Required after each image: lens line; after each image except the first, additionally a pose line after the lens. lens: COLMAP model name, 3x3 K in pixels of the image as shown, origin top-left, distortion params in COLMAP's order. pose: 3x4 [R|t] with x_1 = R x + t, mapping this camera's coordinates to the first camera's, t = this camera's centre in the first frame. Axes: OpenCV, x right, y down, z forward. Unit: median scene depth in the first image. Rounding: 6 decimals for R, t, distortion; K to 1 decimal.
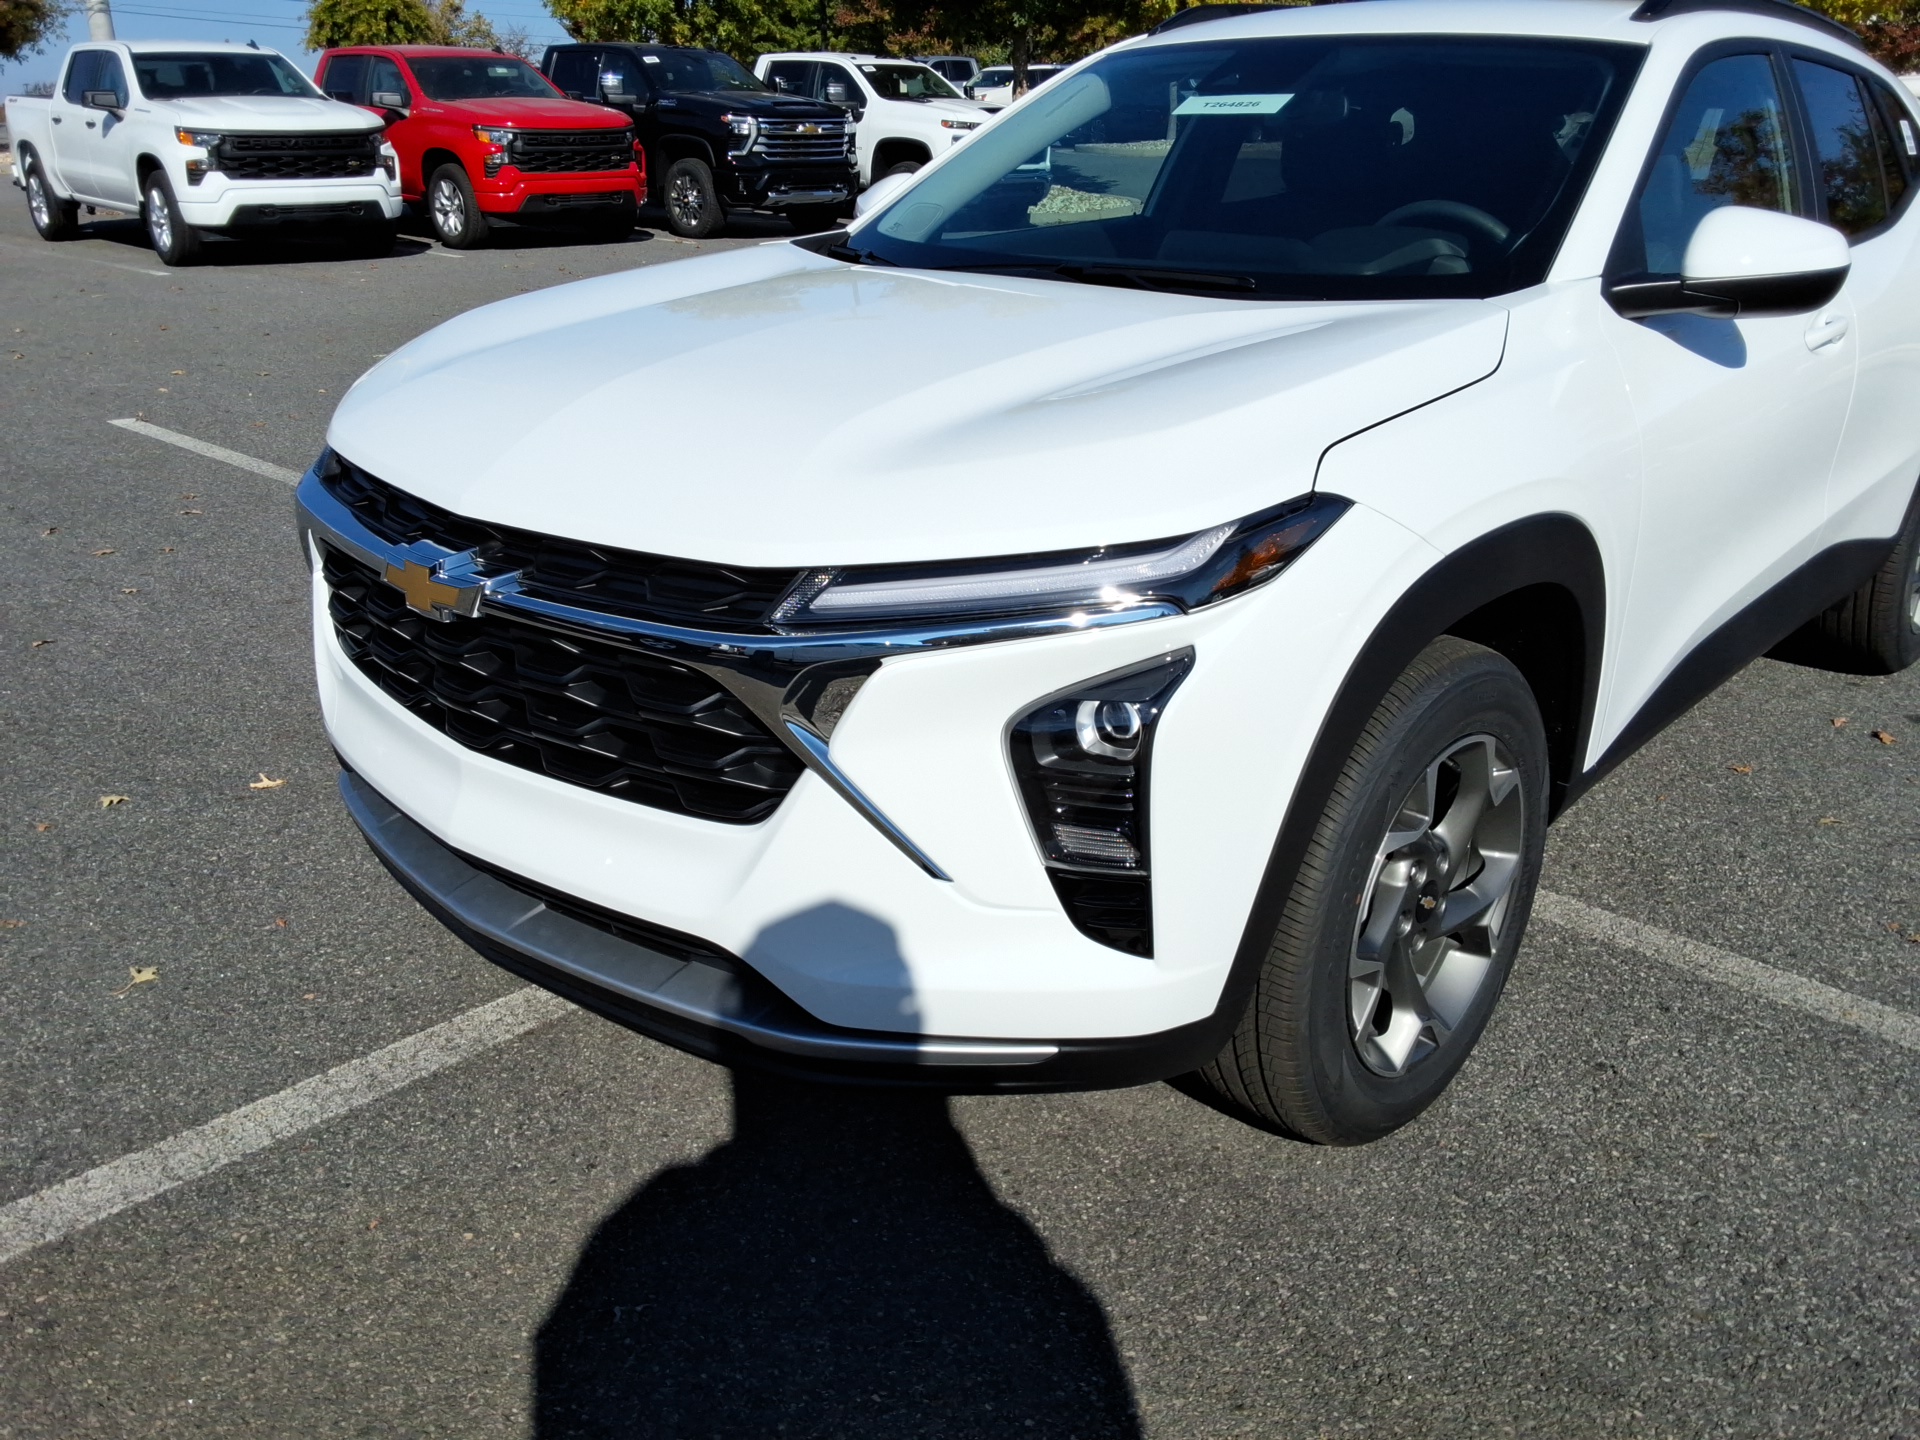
lens RADIAL K [[1544.0, 0, 970.8], [0, 1544.0, 709.3], [0, 0, 1]] dist [0.104393, -0.166126]
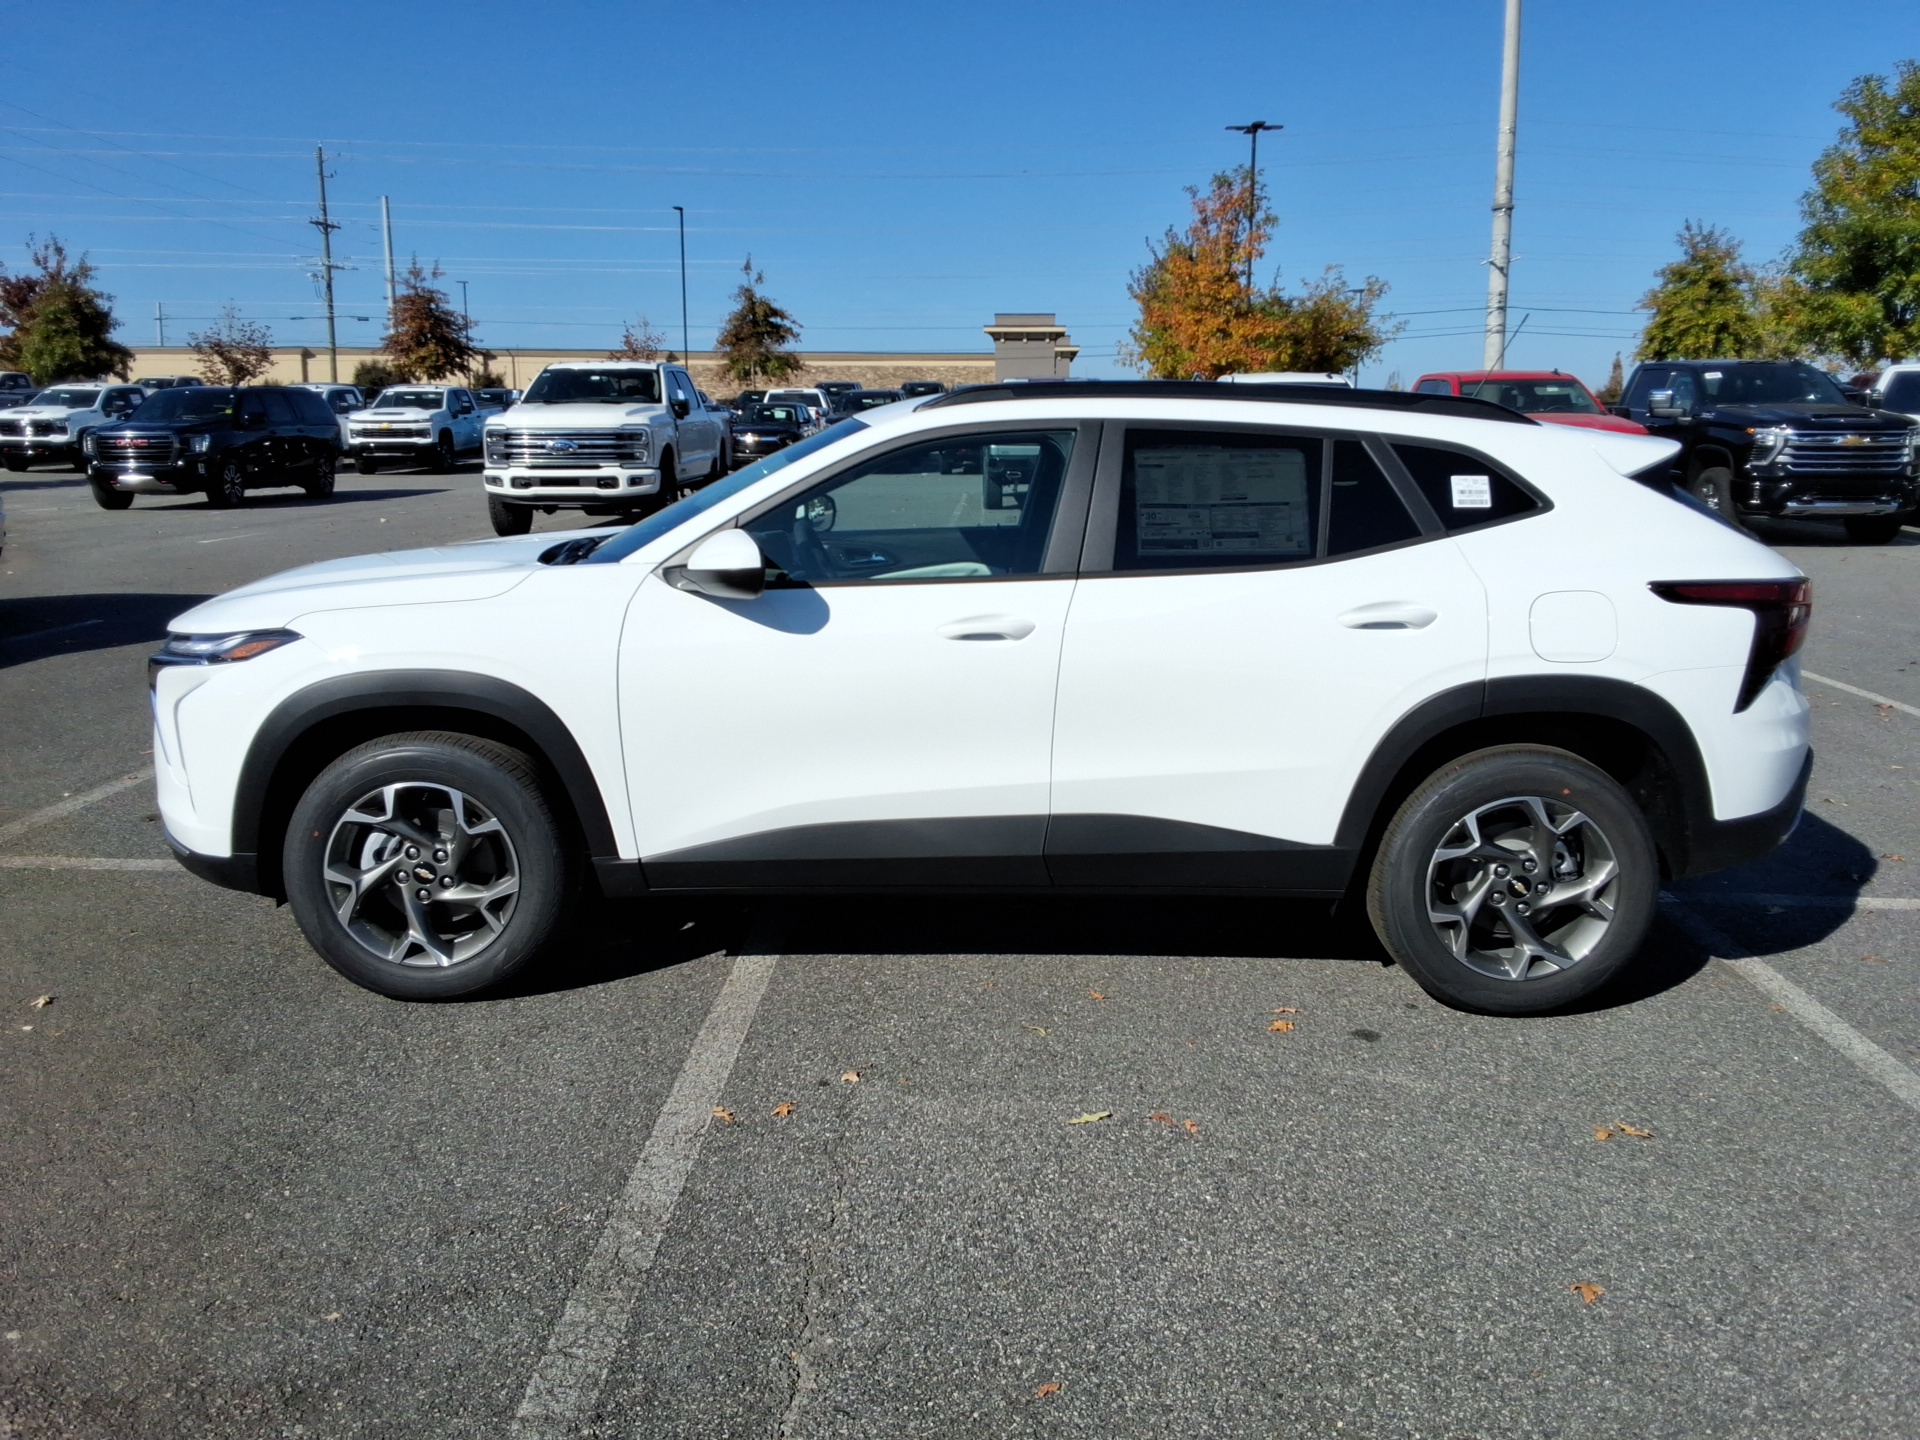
lens RADIAL K [[1544.0, 0, 972.9], [0, 1544.0, 708.0], [0, 0, 1]] dist [0.104393, -0.166126]
pose [[0.670956, 0.137195, -0.728695, 0.276375], [-0.263757, 0.962619, -0.061621, -0.016523], [0.693001, 0.233544, 0.682061, 0.018113]]
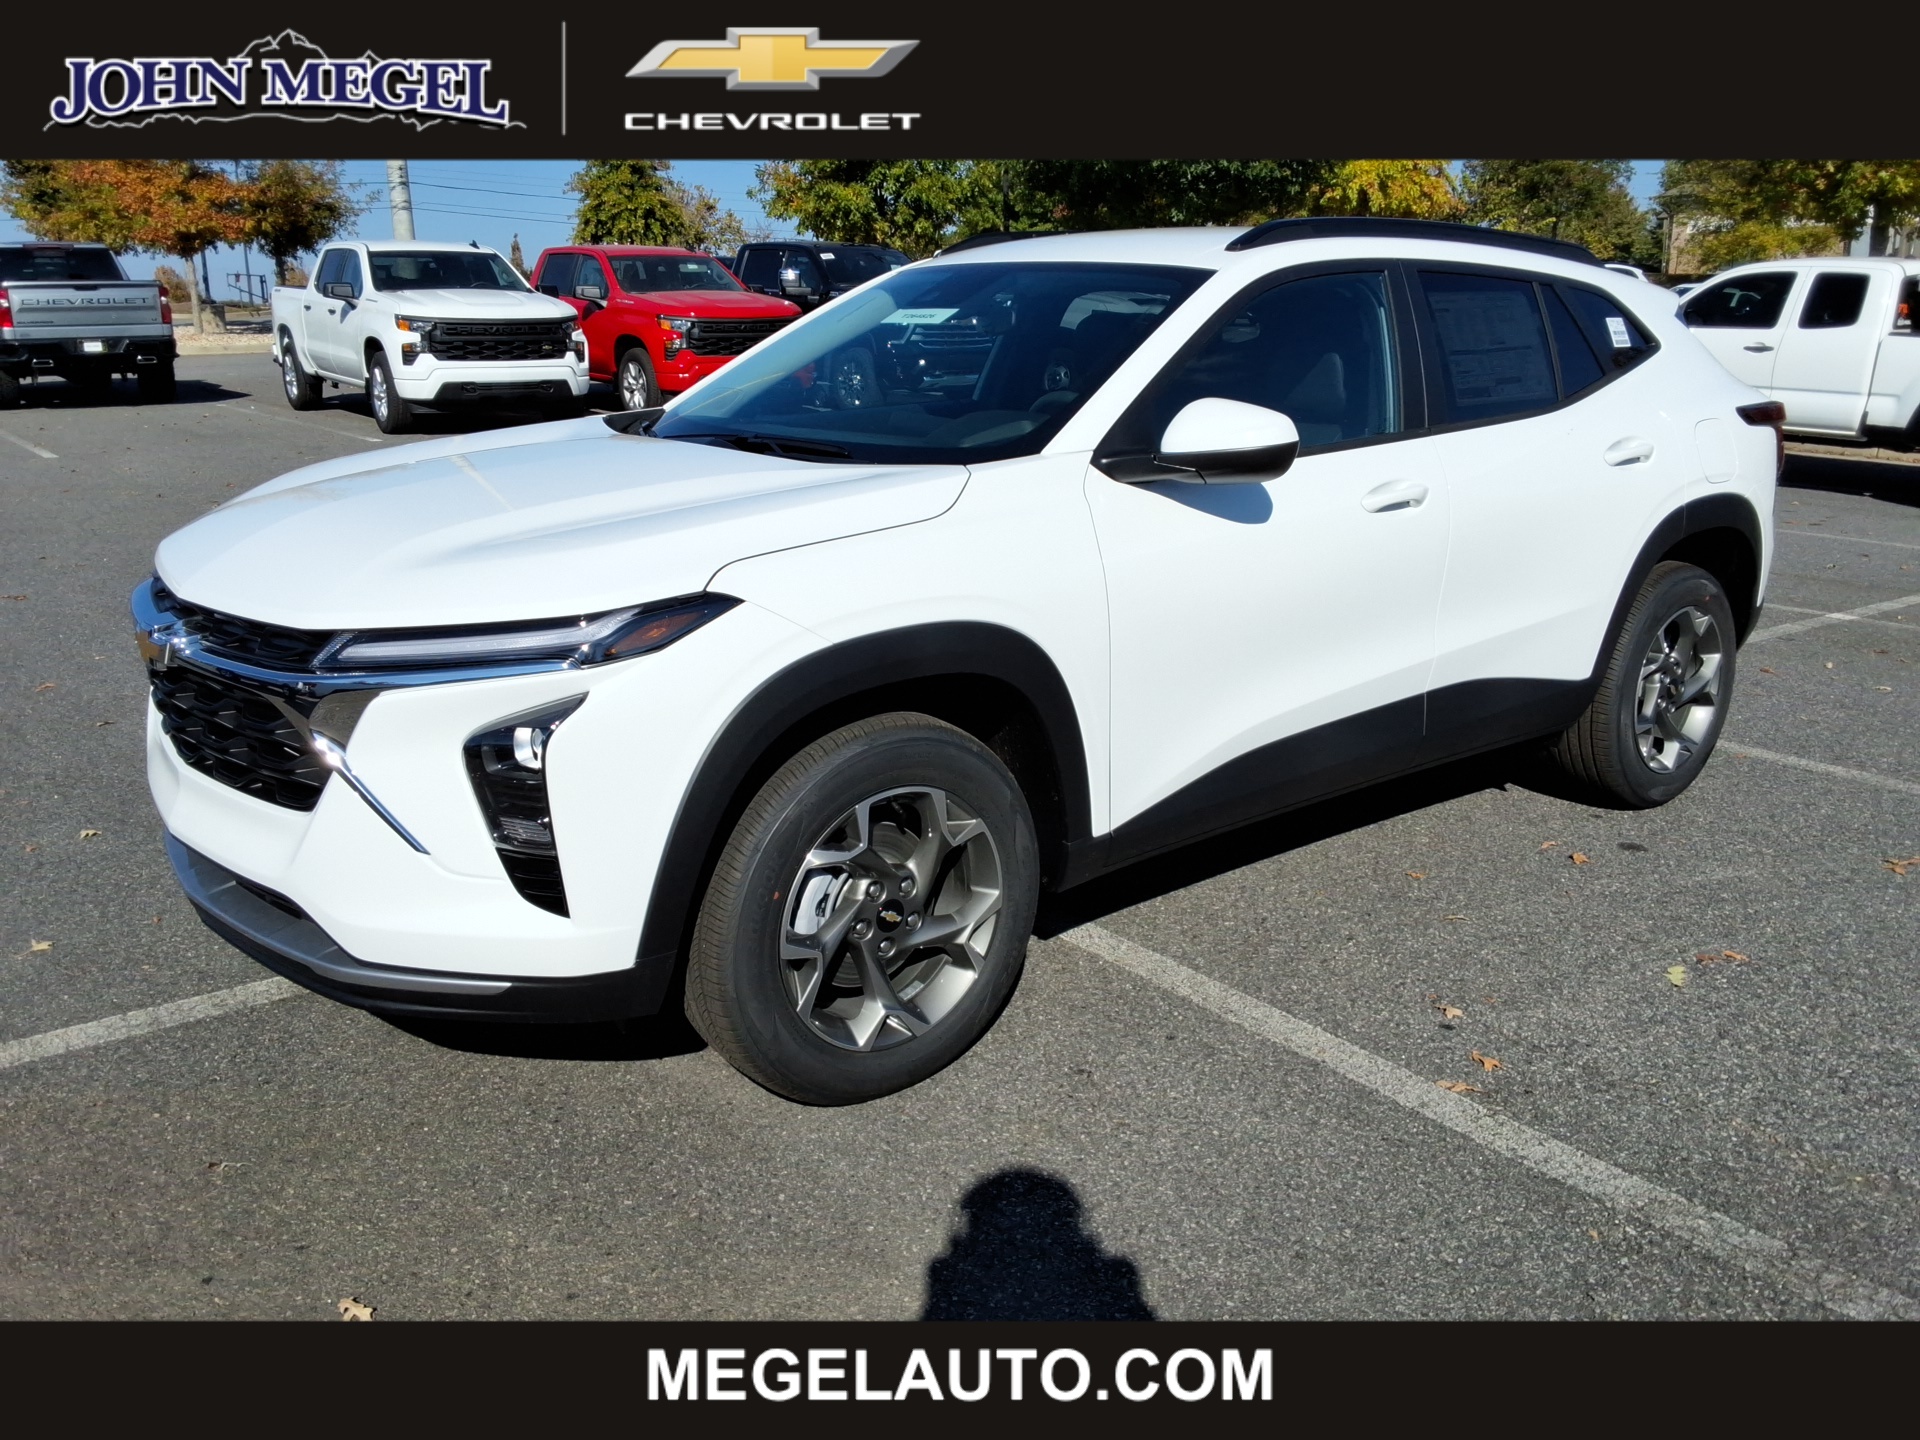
lens RADIAL K [[1544.0, 0, 977.3], [0, 1544.0, 721.6], [0, 0, 1]] dist [0.104393, -0.166126]
pose [[0.989582, 0.034727, -0.139717, 0.072641], [-0.048225, 0.994364, -0.094412, 0.010853], [0.135651, 0.100166, 0.985680, -0.037854]]
